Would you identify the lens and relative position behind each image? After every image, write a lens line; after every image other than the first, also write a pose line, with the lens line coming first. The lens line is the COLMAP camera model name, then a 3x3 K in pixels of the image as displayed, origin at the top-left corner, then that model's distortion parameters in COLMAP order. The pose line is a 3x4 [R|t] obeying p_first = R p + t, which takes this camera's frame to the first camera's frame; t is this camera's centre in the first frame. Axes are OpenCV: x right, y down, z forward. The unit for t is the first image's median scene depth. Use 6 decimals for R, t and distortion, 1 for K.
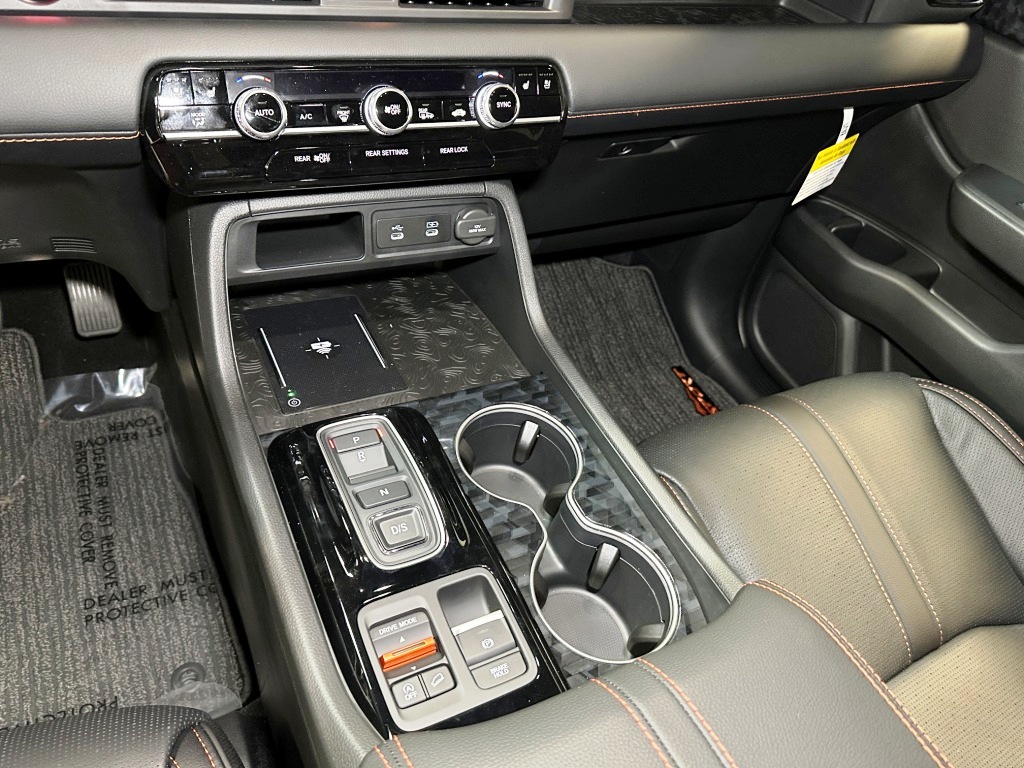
lens RADIAL K [[727.8, 0, 516.5], [0, 727.8, 386.6], [0, 0, 1]] dist [0.007767, -0.032310]
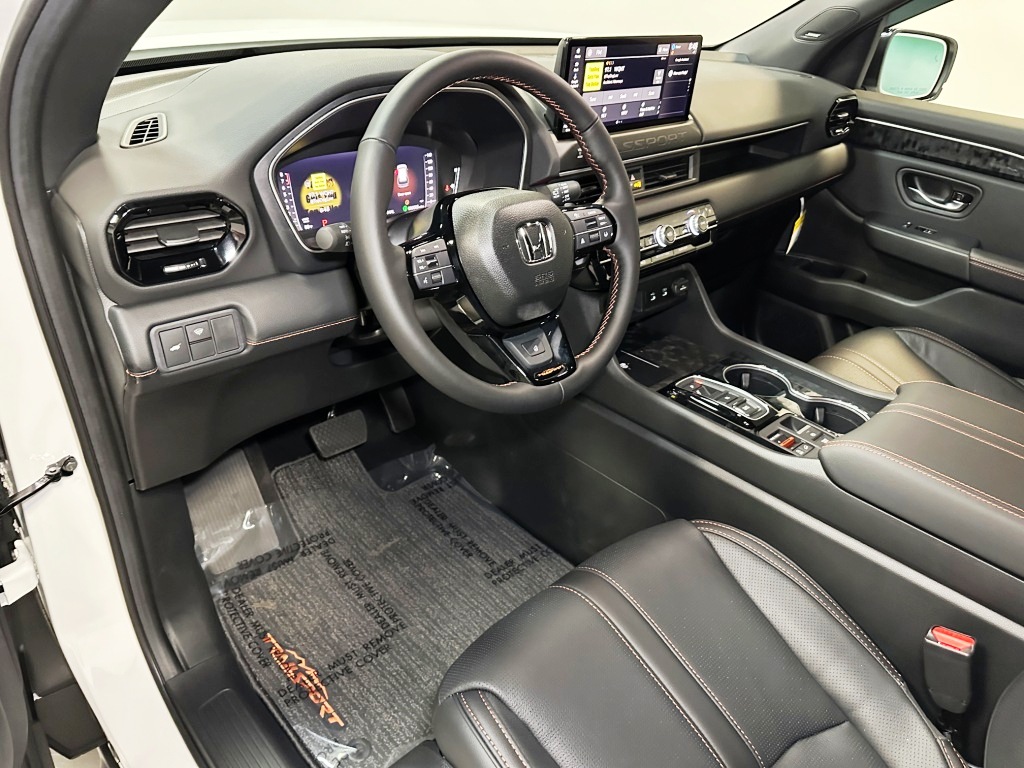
lens RADIAL K [[727.8, 0, 509.7], [0, 727.8, 383.6], [0, 0, 1]] dist [0.007767, -0.032310]
pose [[0.955110, -0.238421, 0.175842, -0.674124], [0.267783, 0.948684, -0.168197, 0.170382], [-0.126717, 0.207734, 0.969943, -0.580320]]
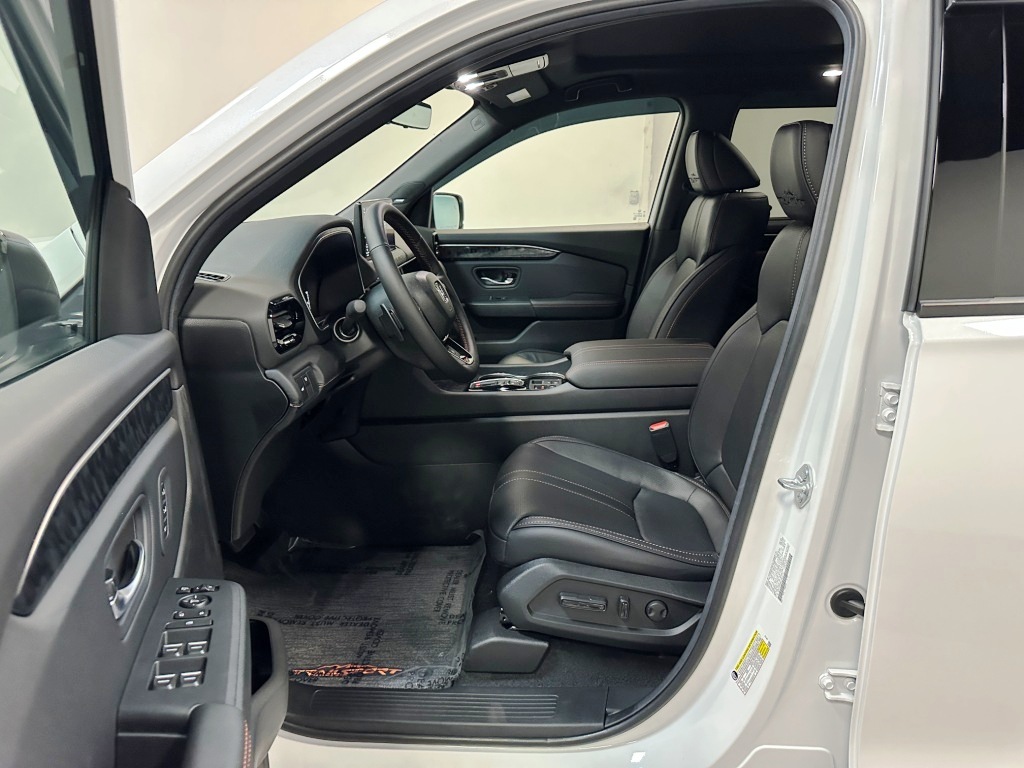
lens RADIAL K [[727.8, 0, 513.7], [0, 727.8, 381.7], [0, 0, 1]] dist [0.007767, -0.032310]
pose [[0.489946, -0.417526, 0.765262, -1.751329], [0.682952, 0.729406, -0.039285, 0.190513], [-0.541784, 0.541884, 0.642520, -0.830265]]
